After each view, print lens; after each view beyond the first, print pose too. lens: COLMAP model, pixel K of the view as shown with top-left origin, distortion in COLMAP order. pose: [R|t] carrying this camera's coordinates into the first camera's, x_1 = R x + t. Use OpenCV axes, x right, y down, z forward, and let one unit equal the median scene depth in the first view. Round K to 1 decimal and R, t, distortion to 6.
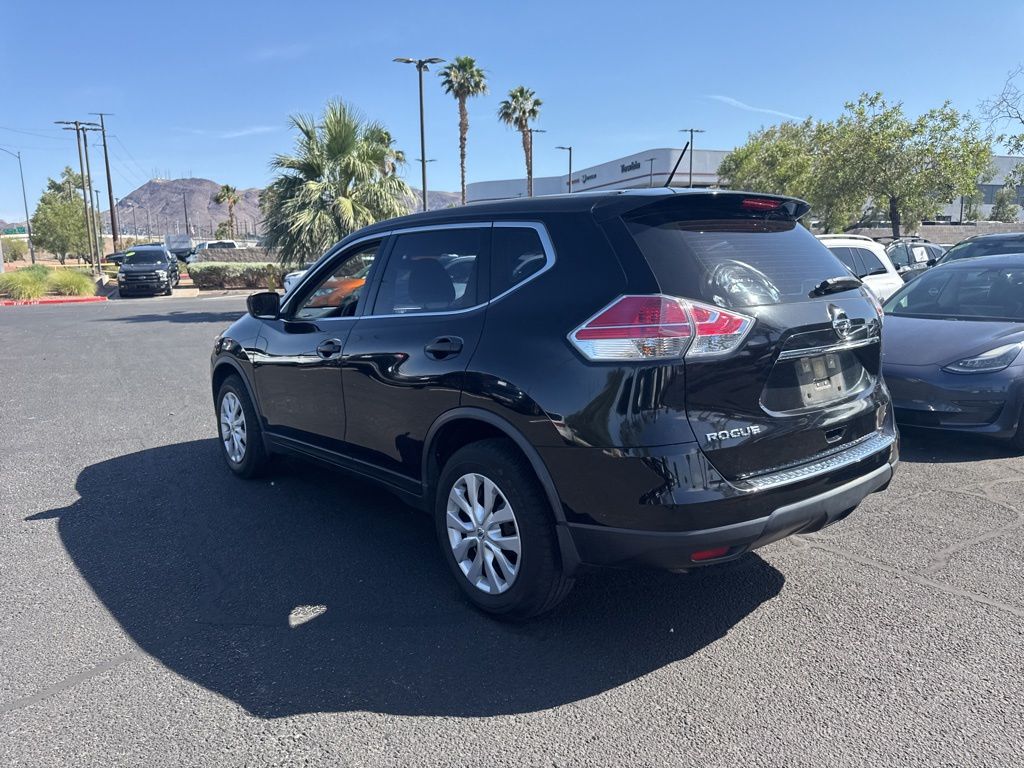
lens RADIAL K [[718.4, 0, 518.0], [0, 718.4, 384.5], [0, 0, 1]] dist [0.062245, -0.080395]
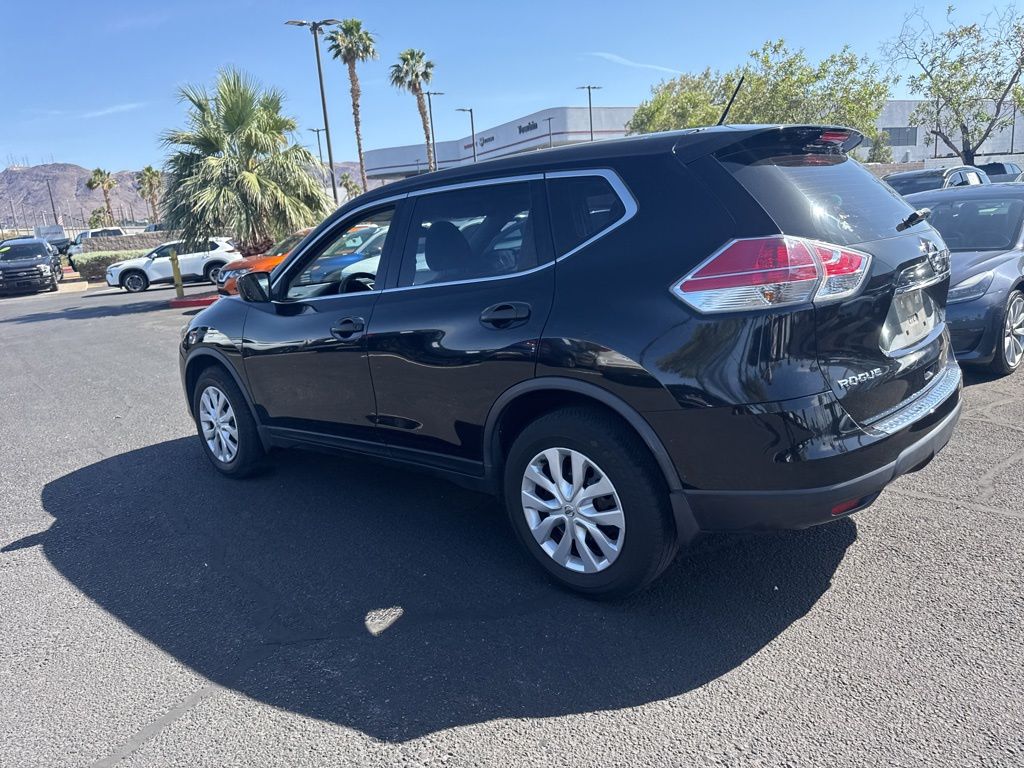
lens RADIAL K [[721.6, 0, 516.5], [0, 721.6, 379.3], [0, 0, 1]] dist [0.040855, -0.049568]
pose [[0.989152, -0.089134, 0.116762, -0.030519], [0.084685, 0.995499, 0.042537, -0.001097], [-0.120028, -0.032187, 0.992249, 0.012746]]
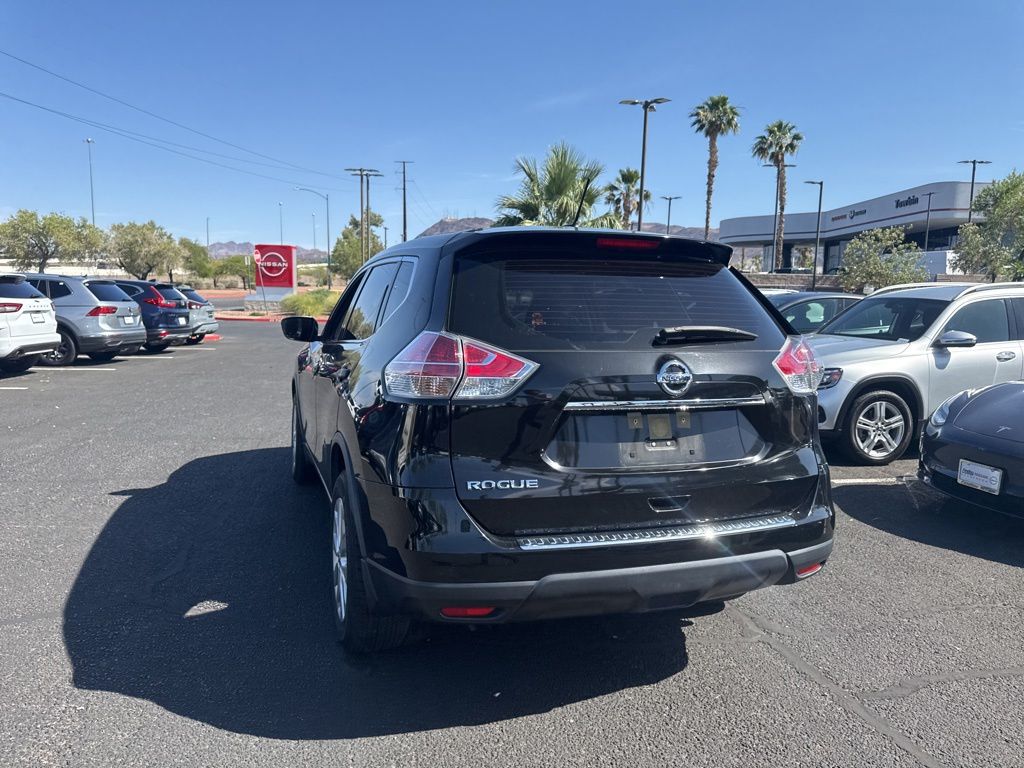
lens RADIAL K [[721.5, 0, 518.5], [0, 721.5, 368.2], [0, 0, 1]] dist [0.046394, -0.058658]
pose [[0.940578, 0.069089, -0.332476, 0.072607], [-0.092194, 0.994264, -0.054209, -0.003917], [0.326824, 0.081640, 0.941553, 0.013772]]
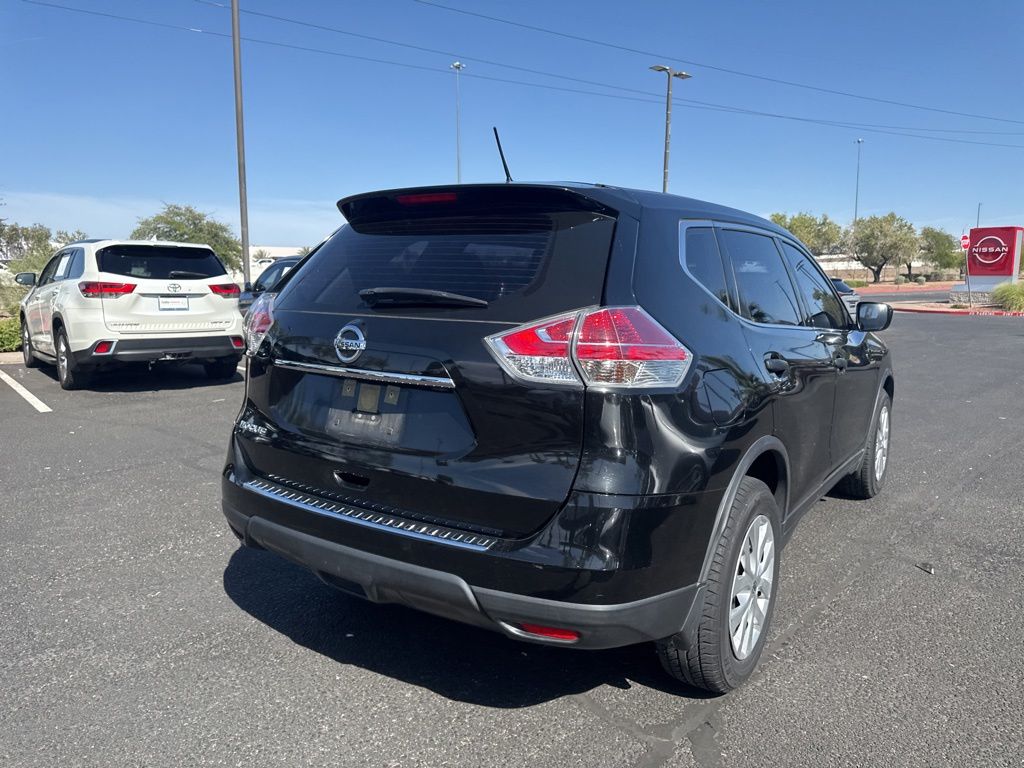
lens RADIAL K [[721.9, 0, 519.4], [0, 721.9, 372.6], [0, 0, 1]] dist [0.040842, -0.054990]
pose [[0.265713, 0.139331, -0.953931, 0.164373], [-0.169764, 0.980801, 0.095969, -0.020885], [0.948987, 0.136443, 0.284264, 0.123932]]
